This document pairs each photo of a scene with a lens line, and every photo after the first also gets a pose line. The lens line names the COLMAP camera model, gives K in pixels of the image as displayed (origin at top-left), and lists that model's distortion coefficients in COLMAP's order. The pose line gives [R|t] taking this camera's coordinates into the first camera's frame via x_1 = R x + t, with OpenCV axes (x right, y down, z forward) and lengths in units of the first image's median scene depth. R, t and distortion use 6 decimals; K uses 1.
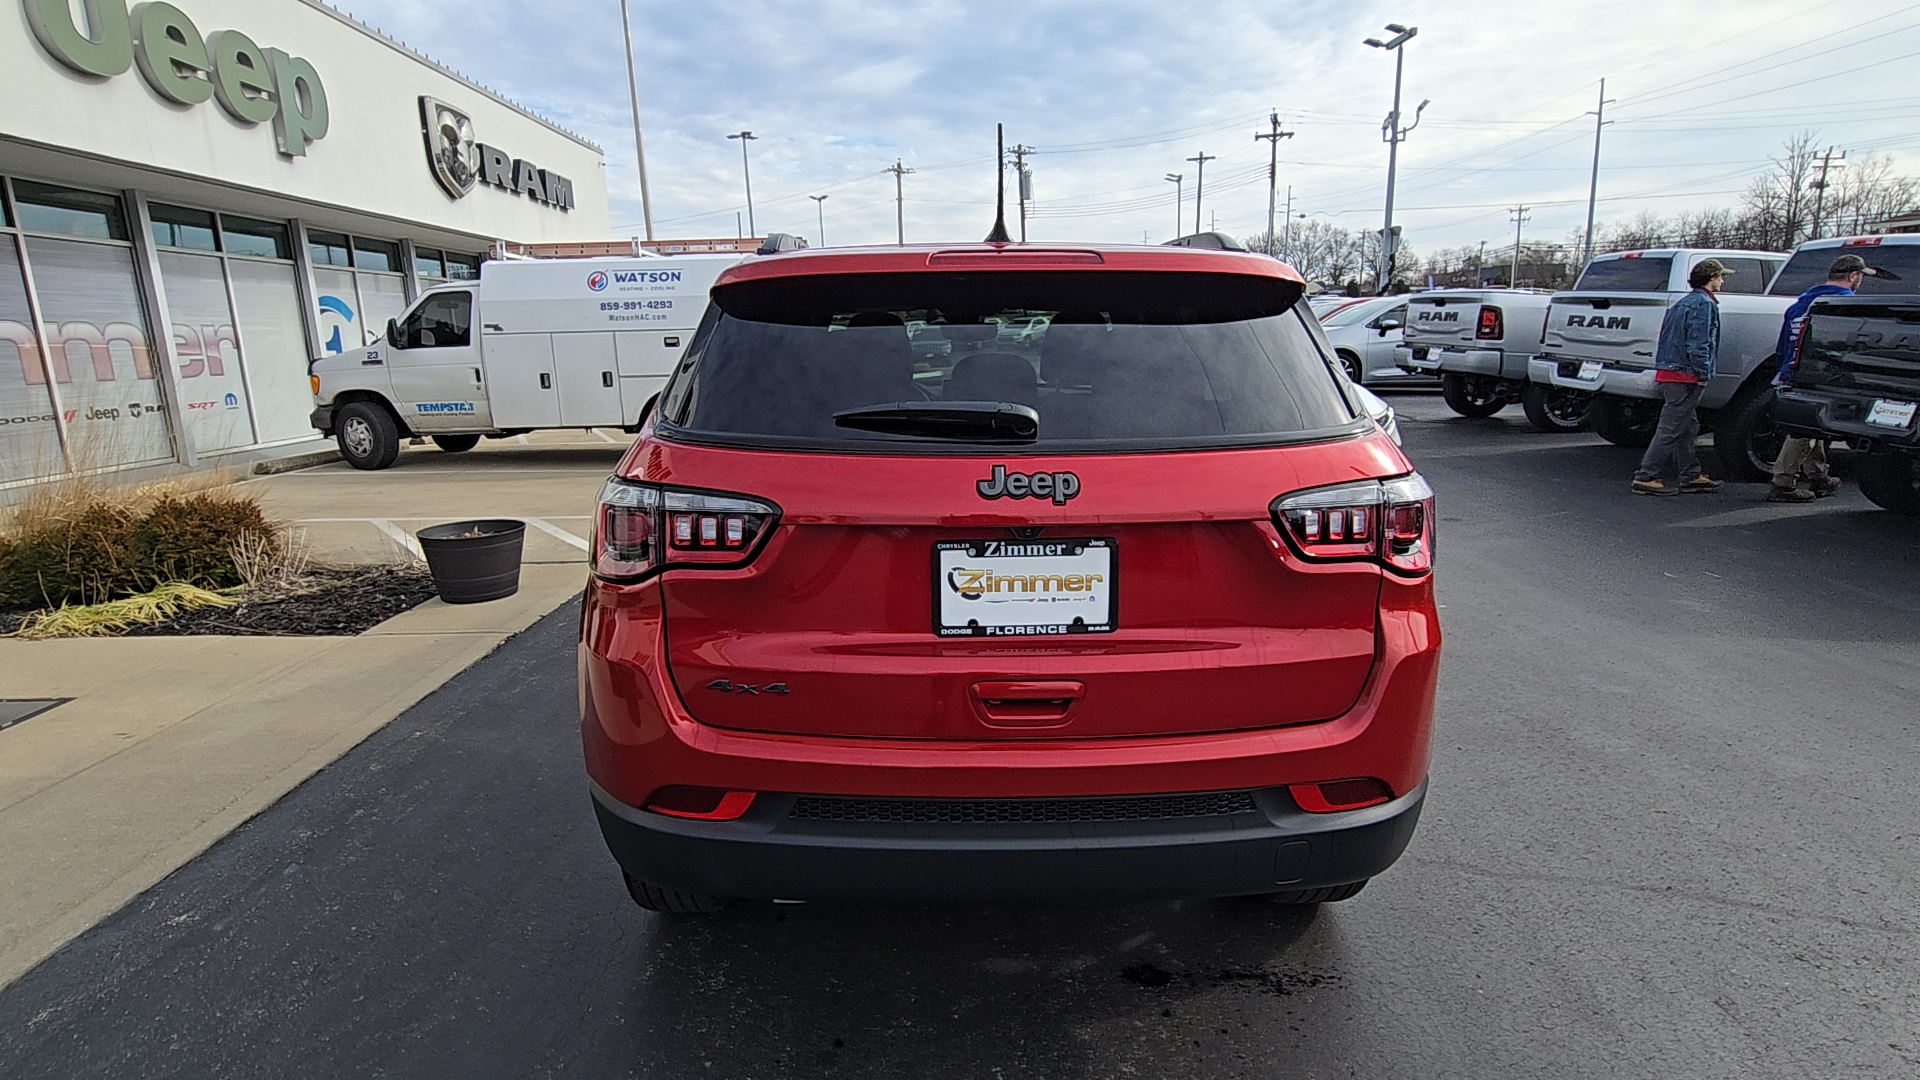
lens RADIAL K [[965.1, 0, 952.0], [0, 965.1, 549.7], [0, 0, 1]] dist [0.000721, -0.000846]
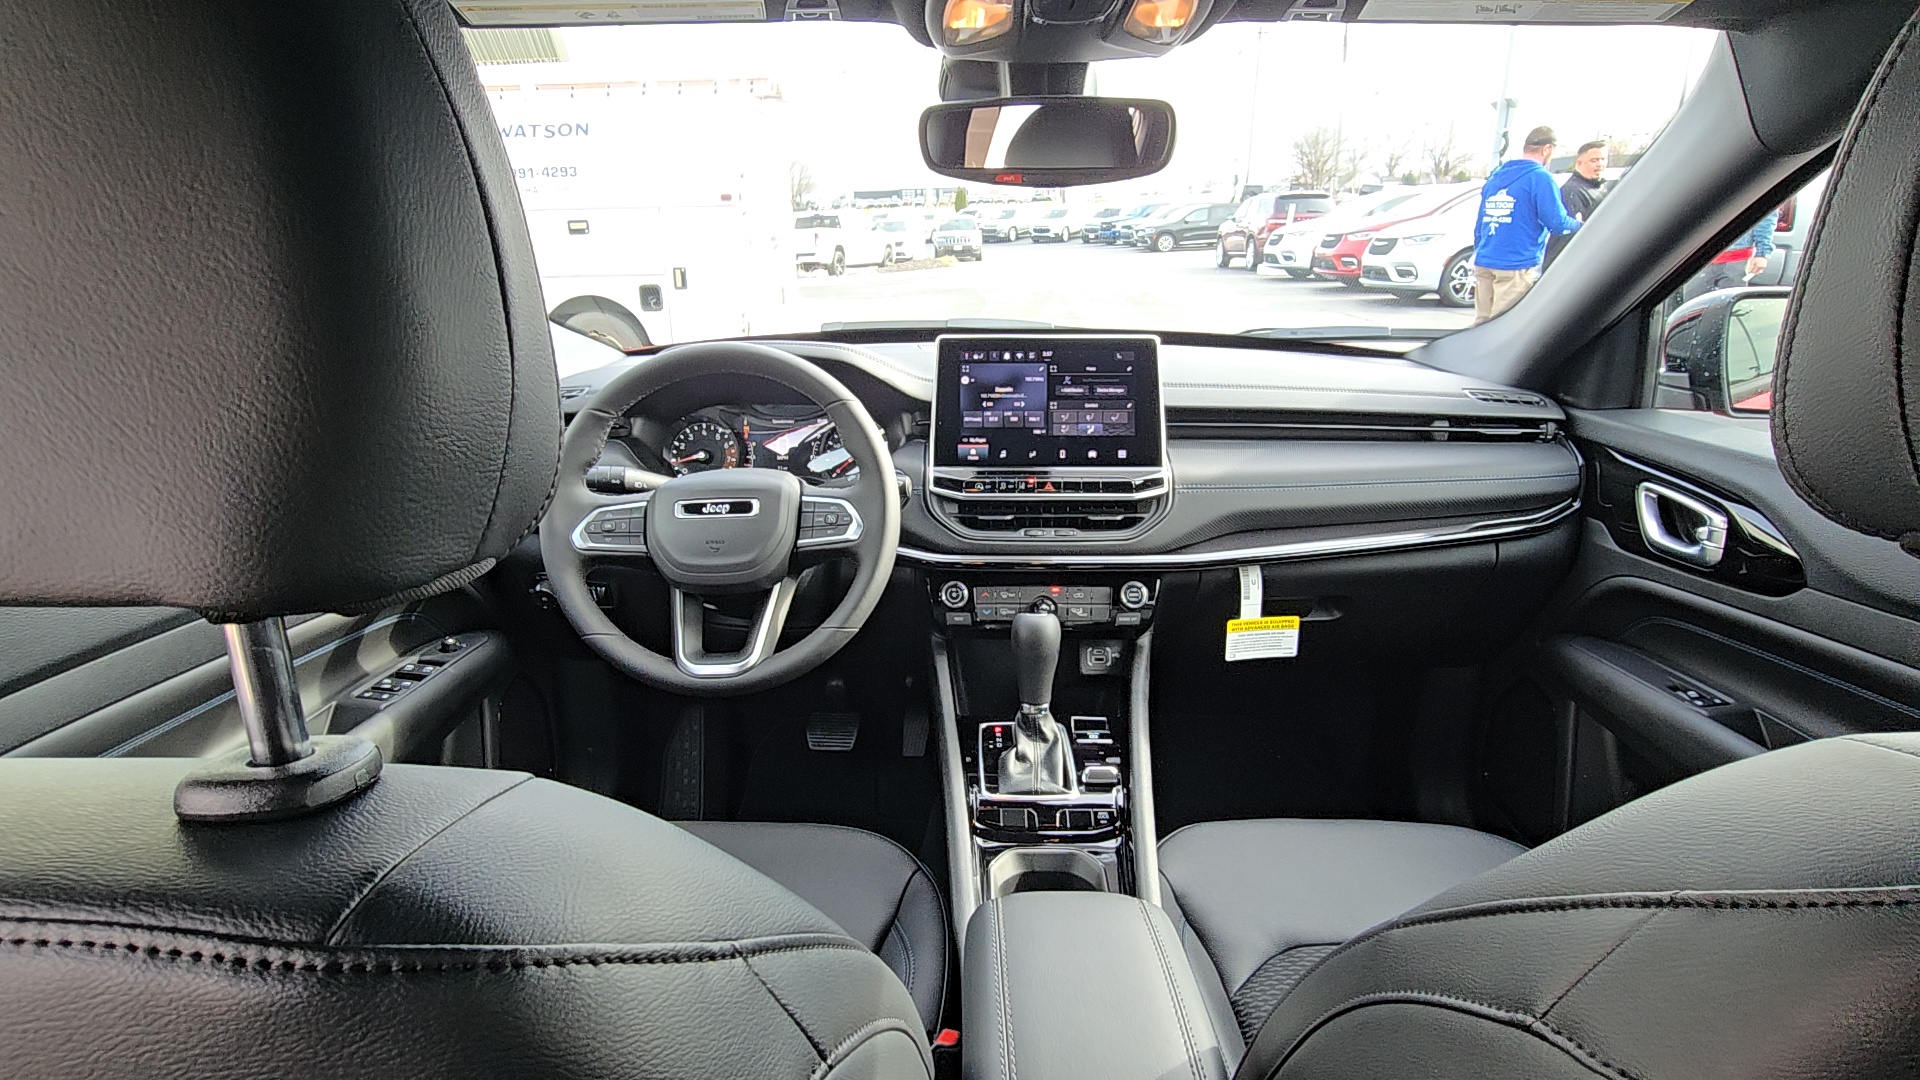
lens RADIAL K [[965.1, 0, 952.2], [0, 965.1, 544.2], [0, 0, 1]] dist [0.000721, -0.000846]
pose [[0.999520, 0.016066, -0.026484, 0.001110], [-0.013427, 0.995197, 0.096967, -0.057191], [0.027914, -0.096565, 0.994935, 0.285217]]
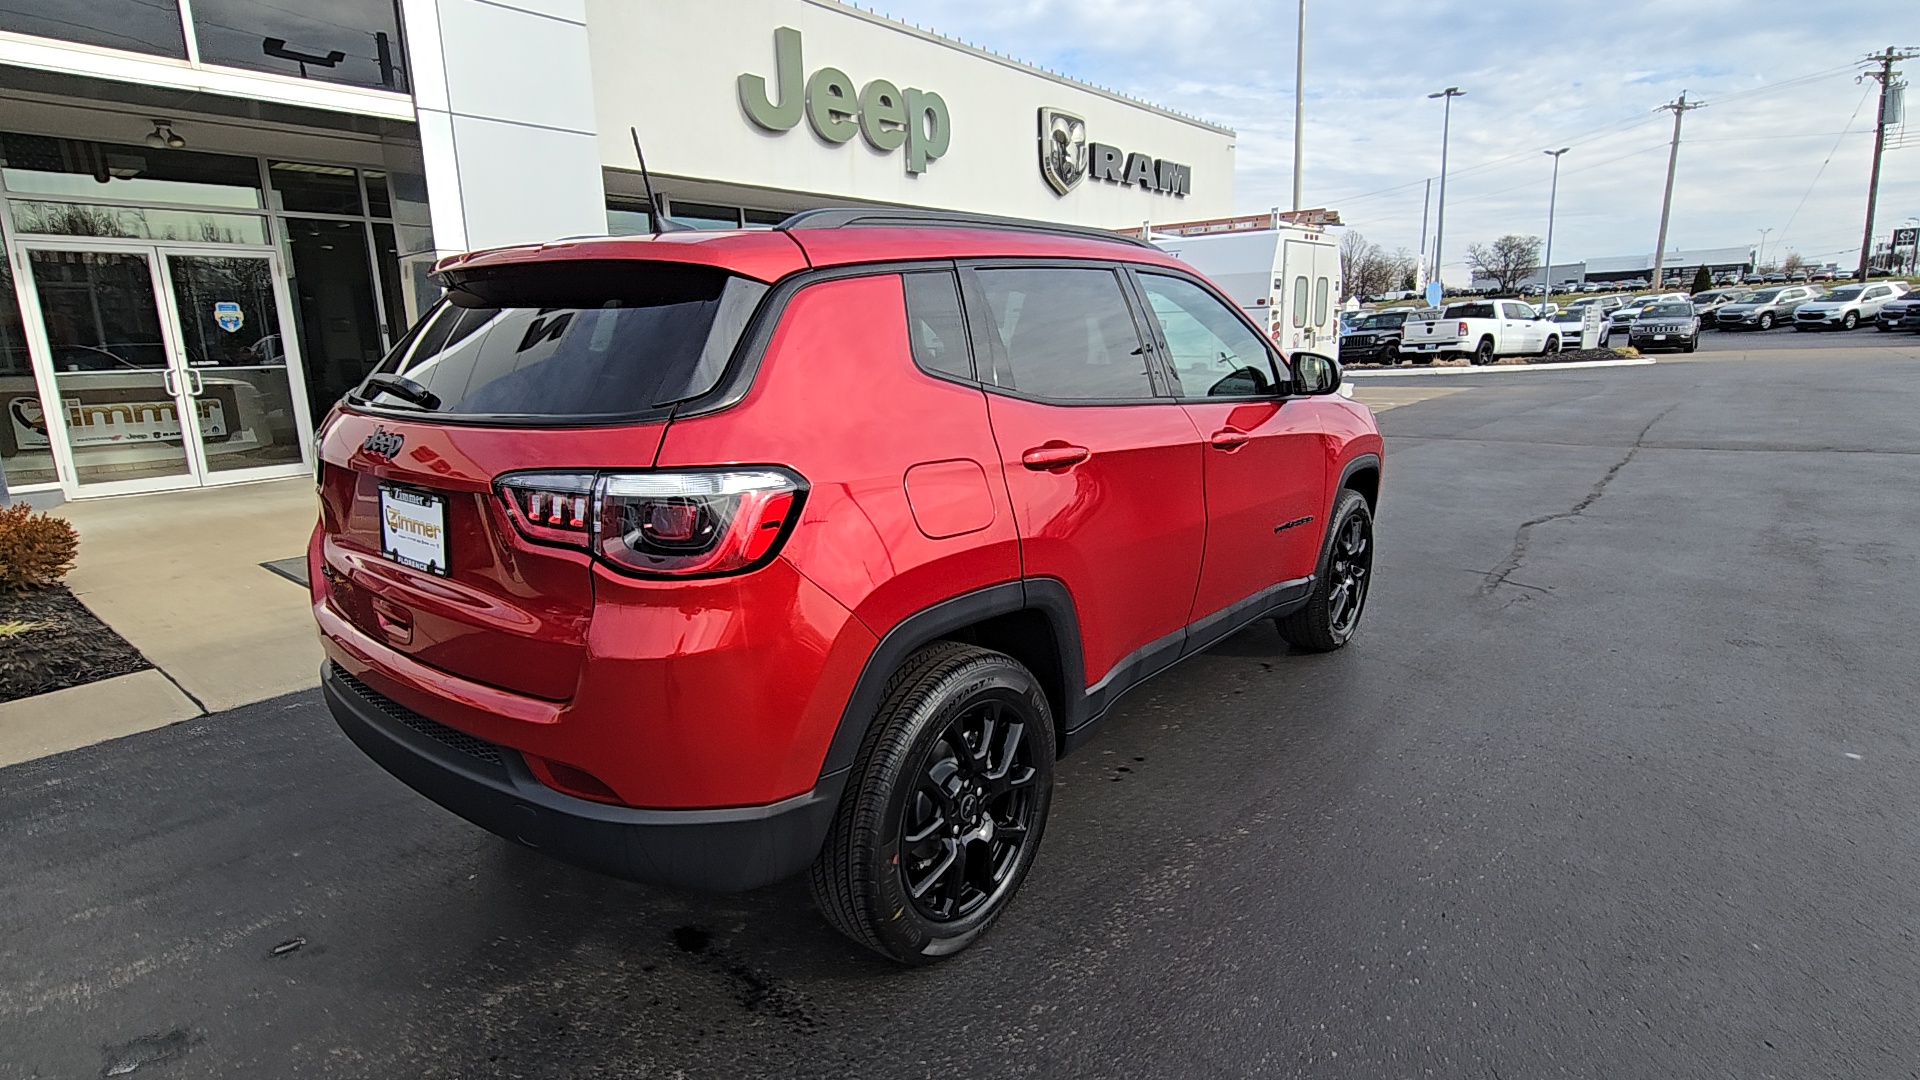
lens RADIAL K [[965.1, 0, 949.6], [0, 965.1, 550.4], [0, 0, 1]] dist [0.000721, -0.000846]
pose [[0.765034, 0.148360, -0.626667, 0.208591], [-0.135861, 0.988382, 0.068136, -0.016657], [0.629495, 0.033014, 0.776302, 0.073952]]
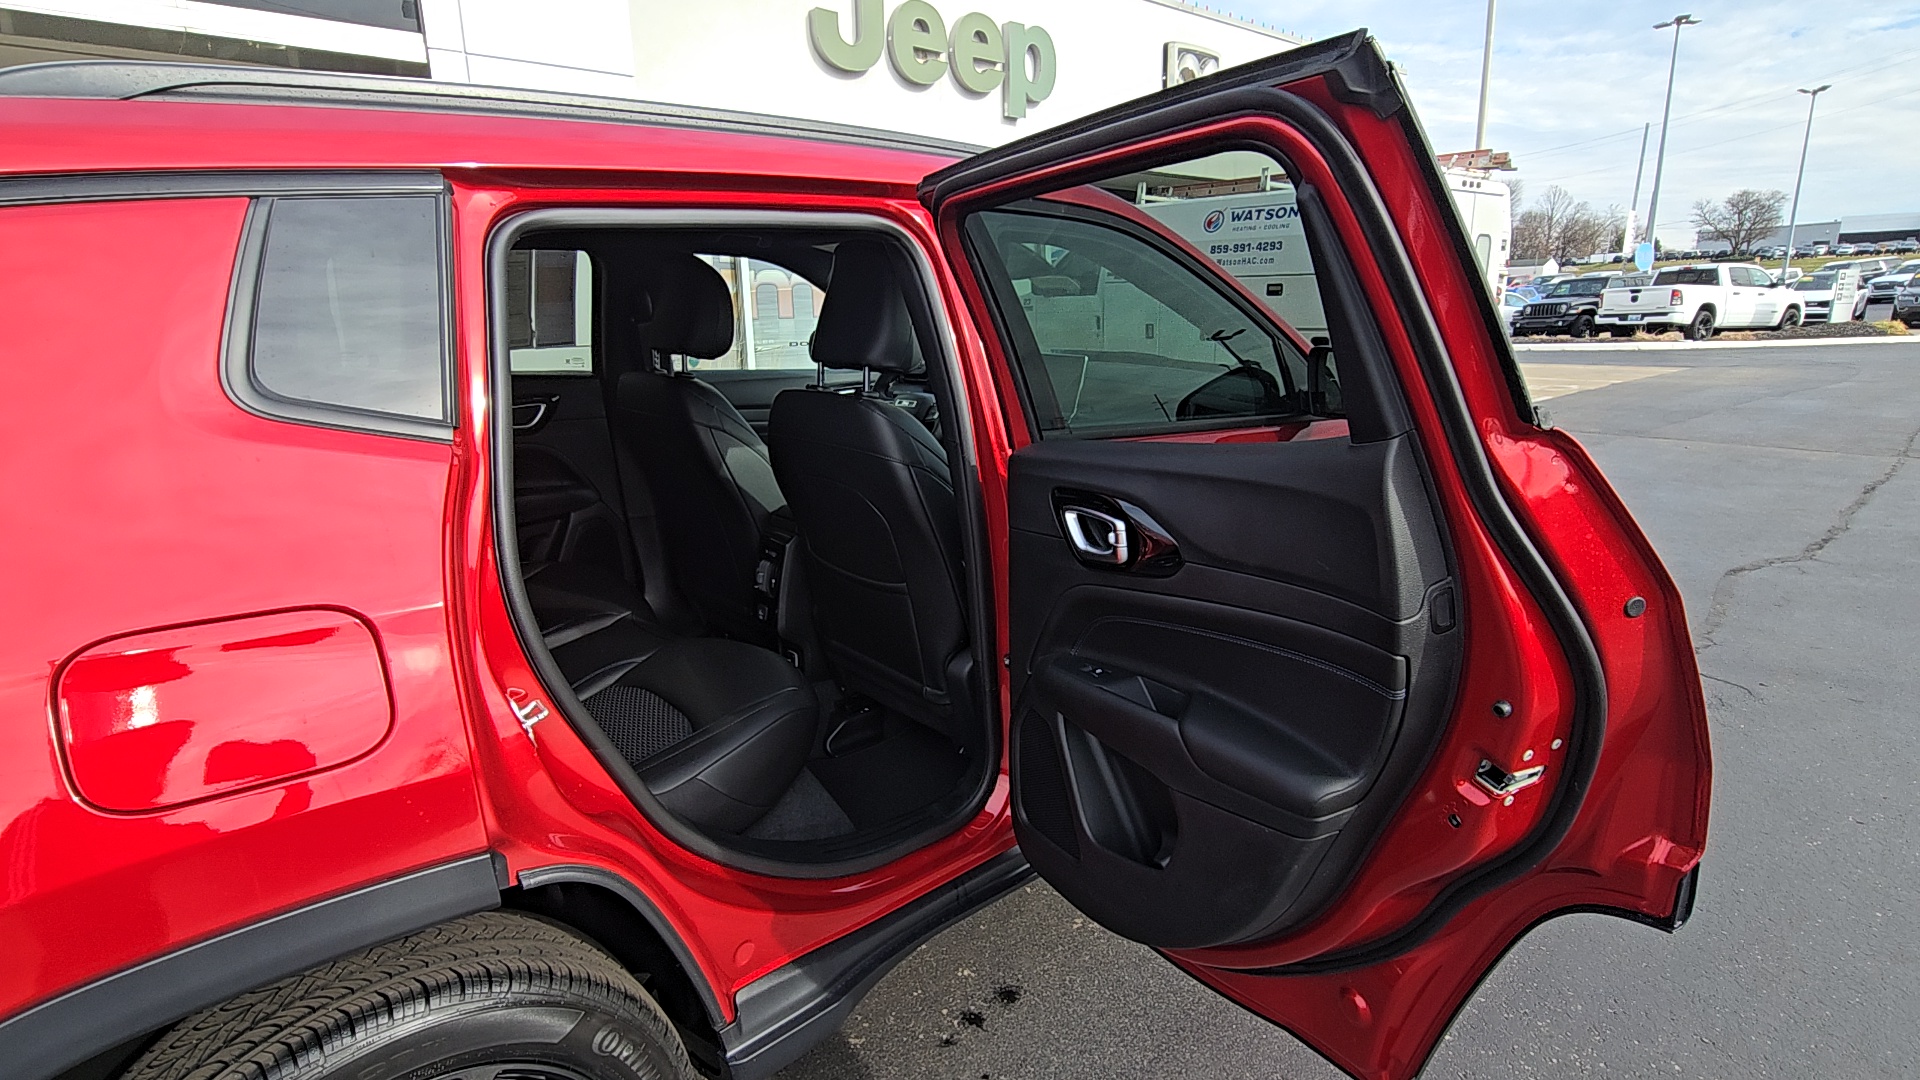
lens RADIAL K [[965.1, 0, 948.5], [0, 965.1, 548.5], [0, 0, 1]] dist [0.000721, -0.000846]
pose [[0.655709, 0.203733, -0.727006, 0.187421], [-0.165258, 0.978284, 0.125099, -0.047482], [0.736706, 0.038114, 0.675139, 0.206861]]
